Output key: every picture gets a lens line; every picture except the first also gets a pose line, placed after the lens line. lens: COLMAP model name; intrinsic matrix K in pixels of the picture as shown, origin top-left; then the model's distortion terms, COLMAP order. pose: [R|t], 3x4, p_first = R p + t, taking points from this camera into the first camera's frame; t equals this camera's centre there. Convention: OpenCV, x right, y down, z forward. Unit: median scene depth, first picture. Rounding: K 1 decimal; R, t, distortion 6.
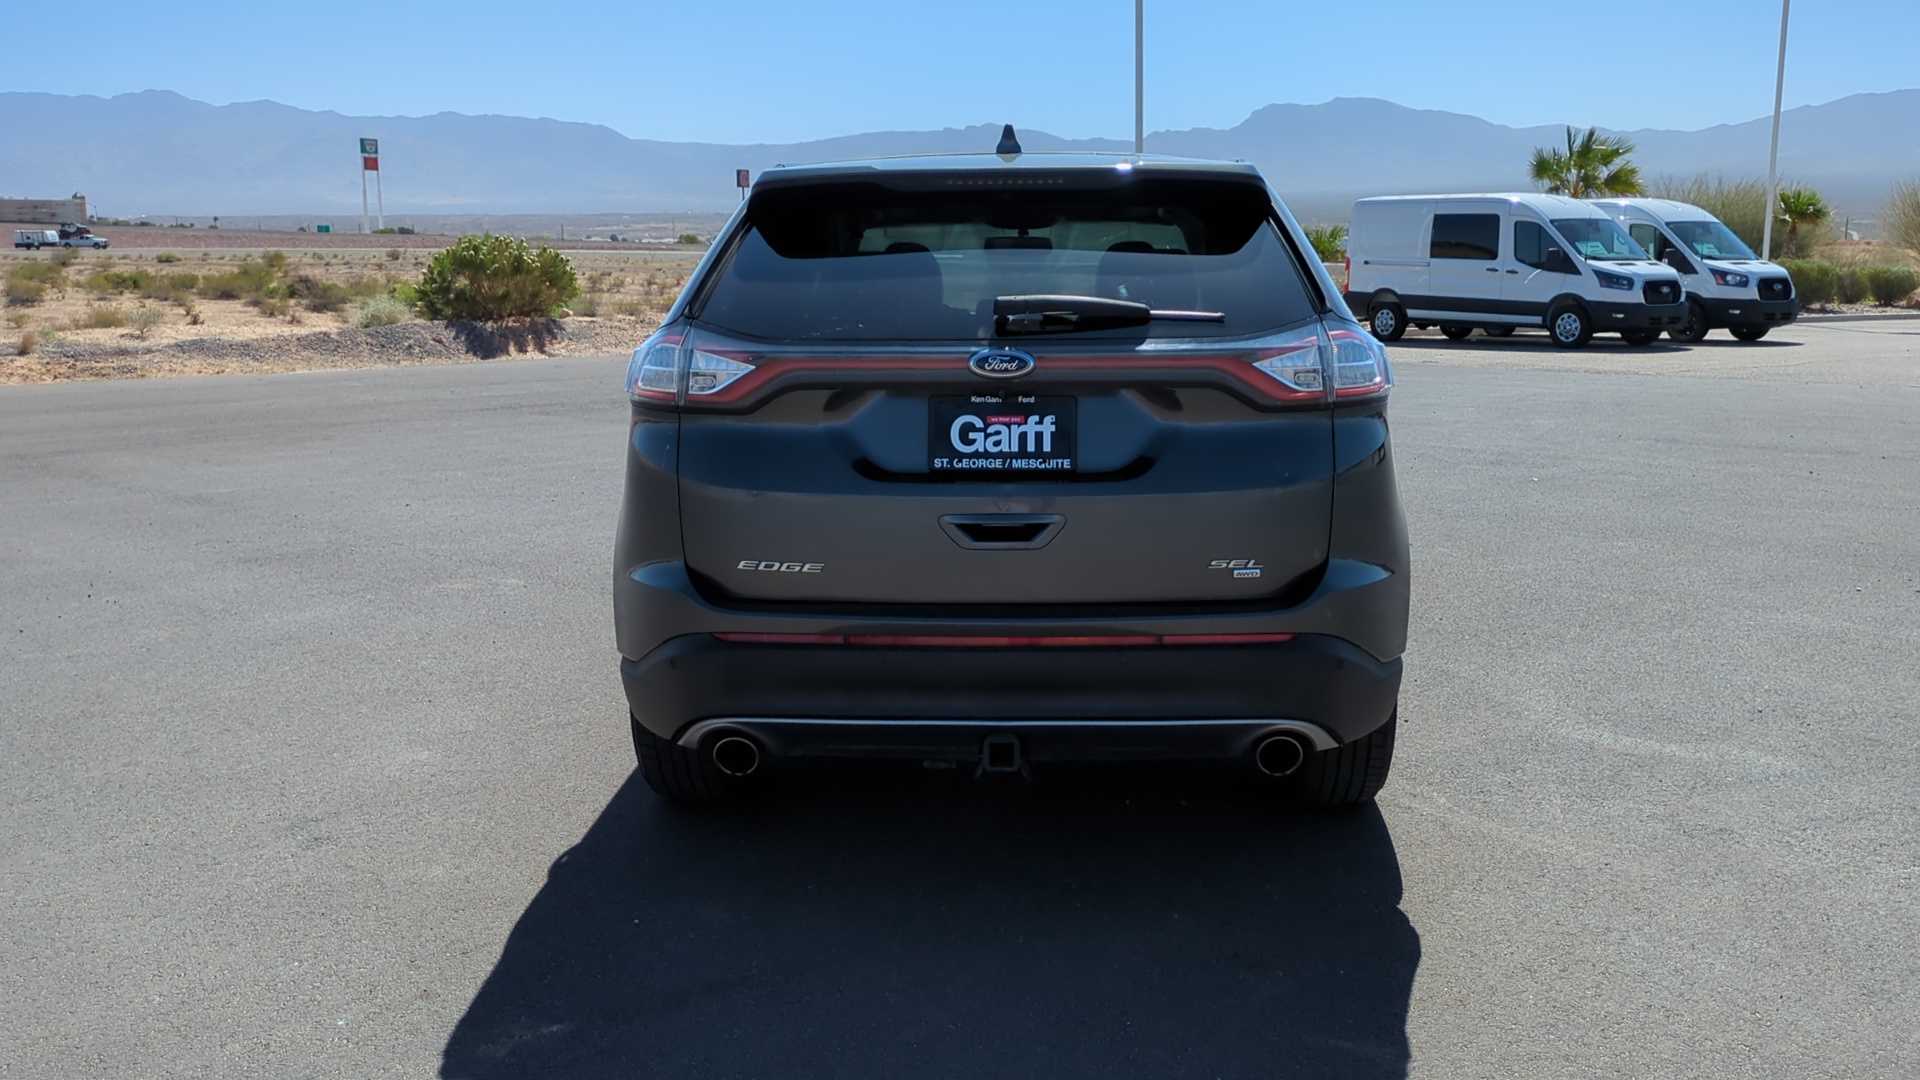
lens RADIAL K [[1650.8, 0, 978.5], [0, 1650.8, 522.6], [0, 0, 1]] dist [0.071816, -0.077100]
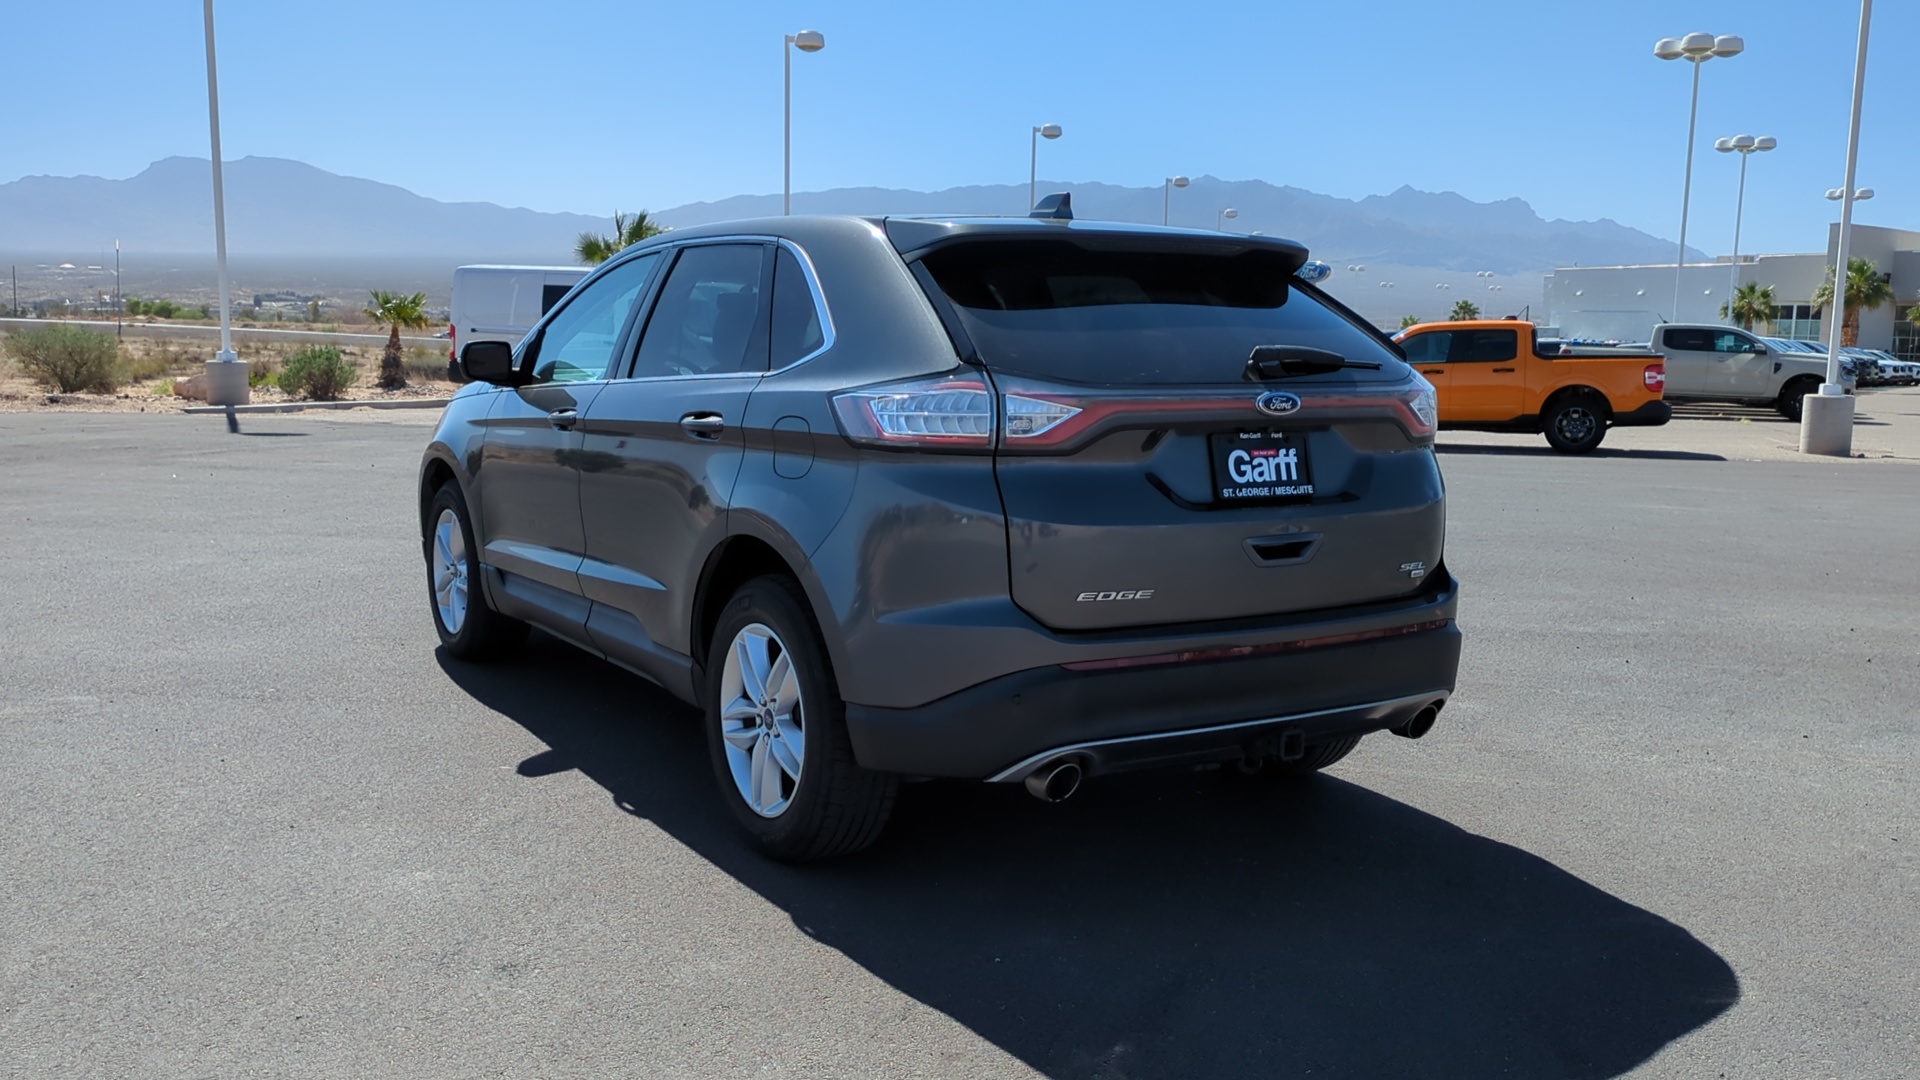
lens RADIAL K [[1650.8, 0, 961.1], [0, 1650.8, 531.3], [0, 0, 1]] dist [0.071816, -0.077100]
pose [[0.821824, -0.050024, 0.567541, -0.796966], [0.071419, 0.997326, -0.015512, -0.005439], [-0.565247, 0.053282, 0.823199, 0.174393]]
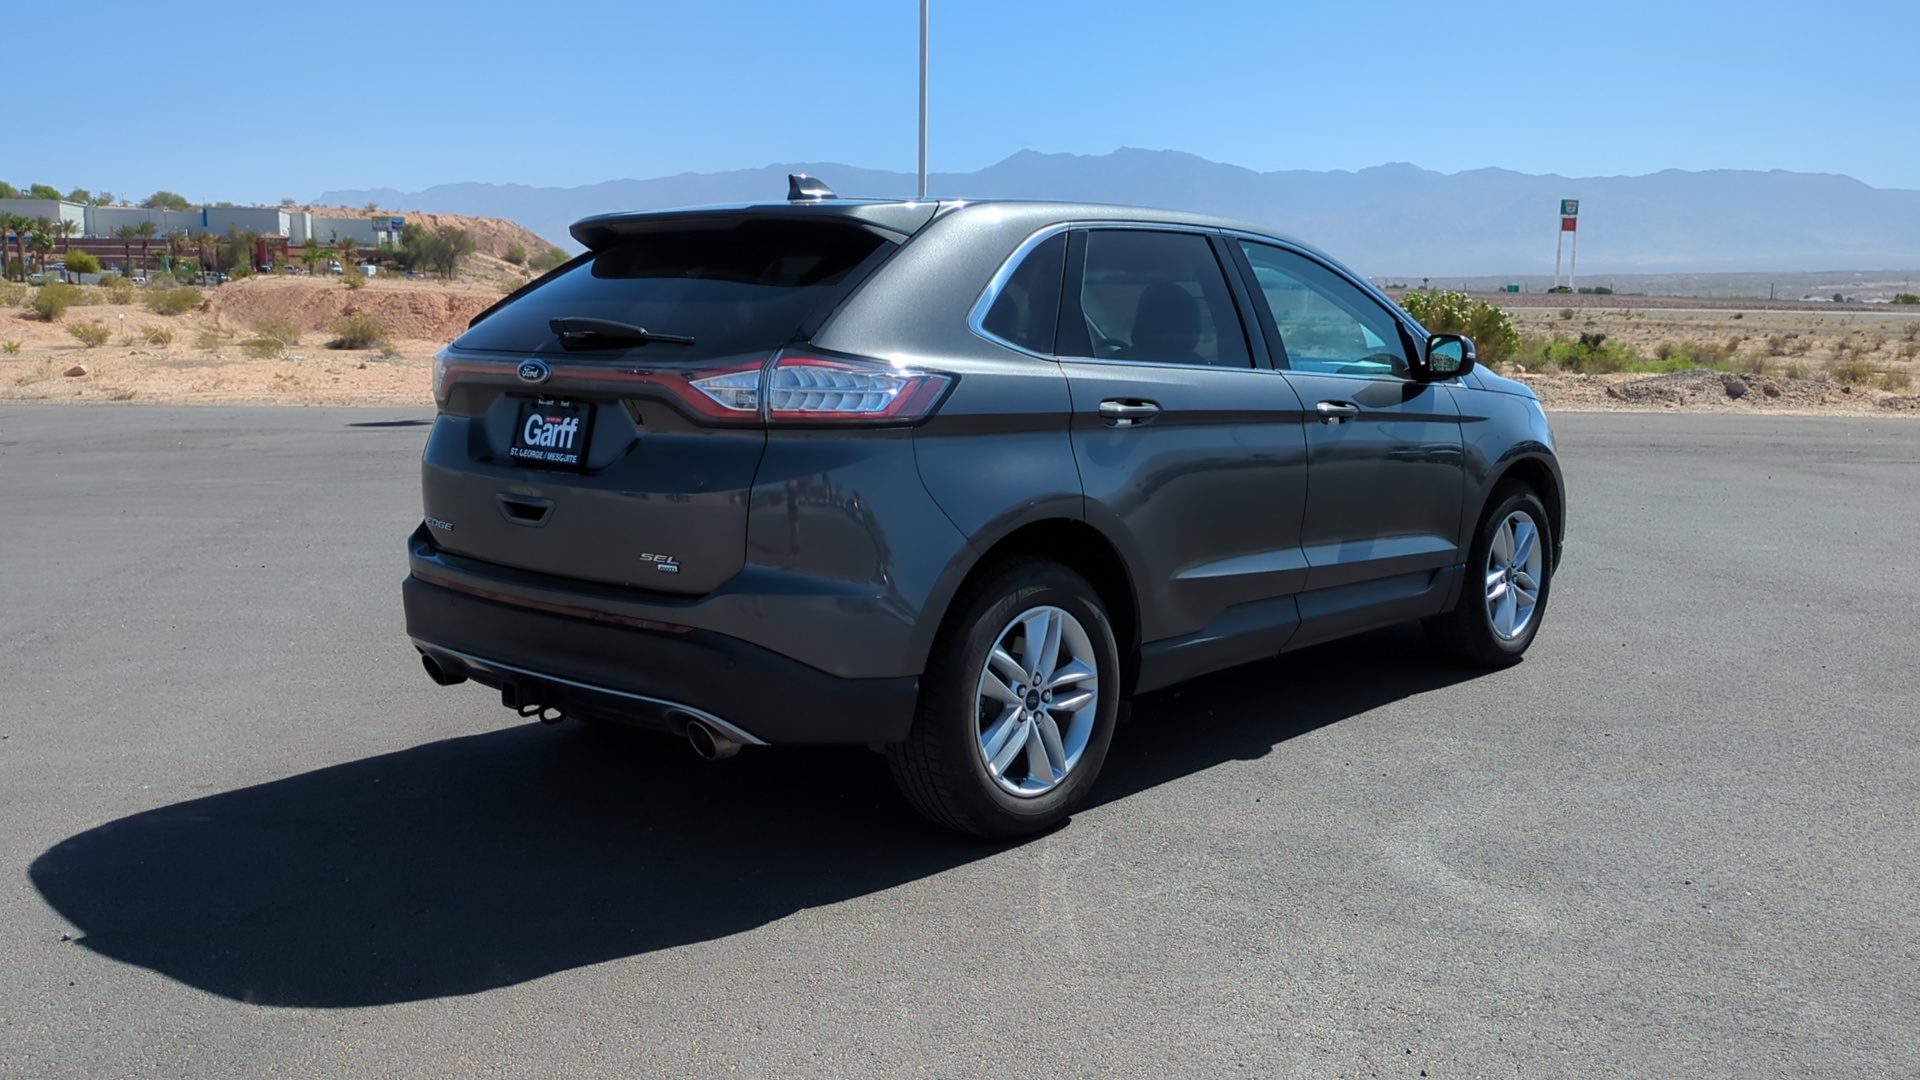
lens RADIAL K [[1650.8, 0, 974.5], [0, 1650.8, 538.0], [0, 0, 1]] dist [0.071816, -0.077100]
pose [[0.770554, 0.100329, -0.629429, 1.007043], [-0.116711, 0.993046, 0.015409, -0.030649], [0.626598, 0.061588, 0.776906, 0.253682]]
